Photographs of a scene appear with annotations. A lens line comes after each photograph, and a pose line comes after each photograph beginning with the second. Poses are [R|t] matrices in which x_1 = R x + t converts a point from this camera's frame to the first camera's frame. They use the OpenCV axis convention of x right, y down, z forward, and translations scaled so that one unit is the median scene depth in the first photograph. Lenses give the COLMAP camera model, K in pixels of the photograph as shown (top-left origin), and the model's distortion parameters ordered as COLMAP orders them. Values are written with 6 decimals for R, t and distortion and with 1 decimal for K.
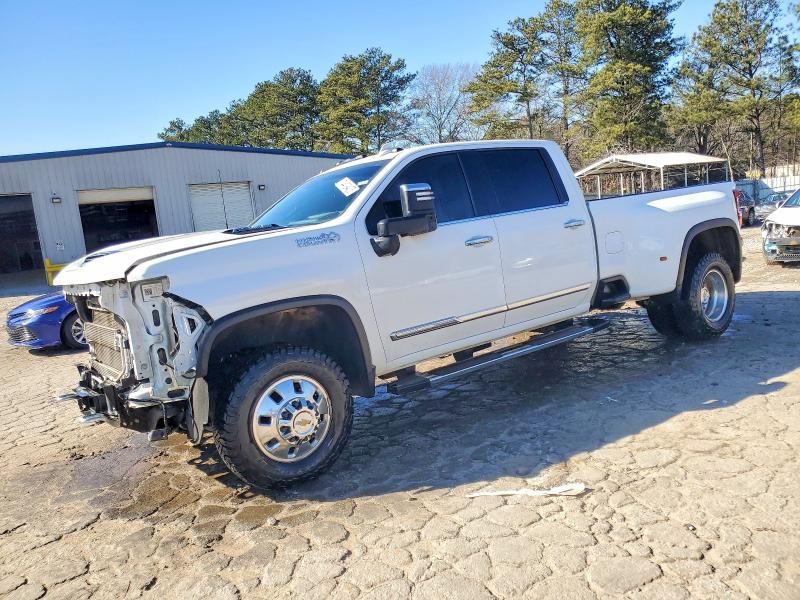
lens RADIAL K [[624.6, 0, 395.5], [0, 624.6, 298.9], [0, 0, 1]] dist [0.035233, -0.009533]
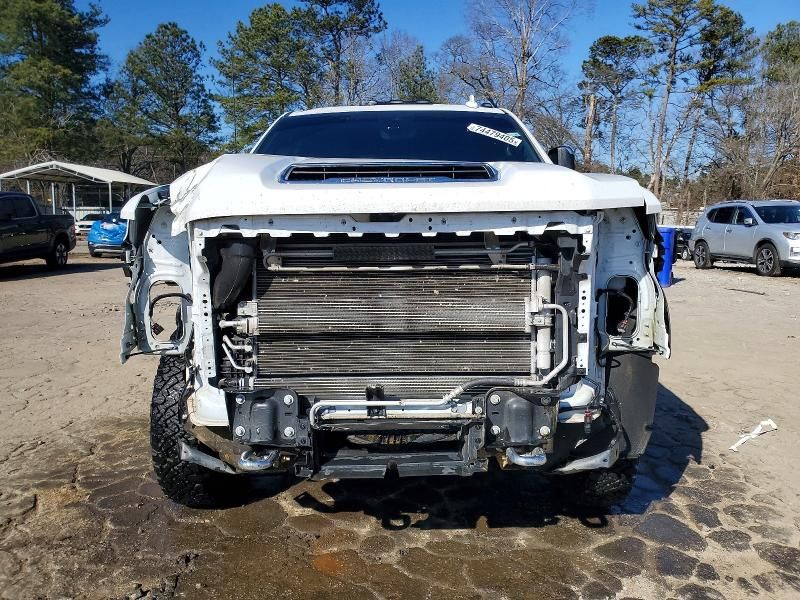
lens RADIAL K [[624.6, 0, 397.6], [0, 624.6, 300.1], [0, 0, 1]] dist [0.035233, -0.009533]
pose [[0.592750, -0.002722, 0.805382, -0.101953], [0.031796, 0.999294, -0.020024, 0.006150], [-0.804759, 0.037477, 0.592418, 0.077604]]
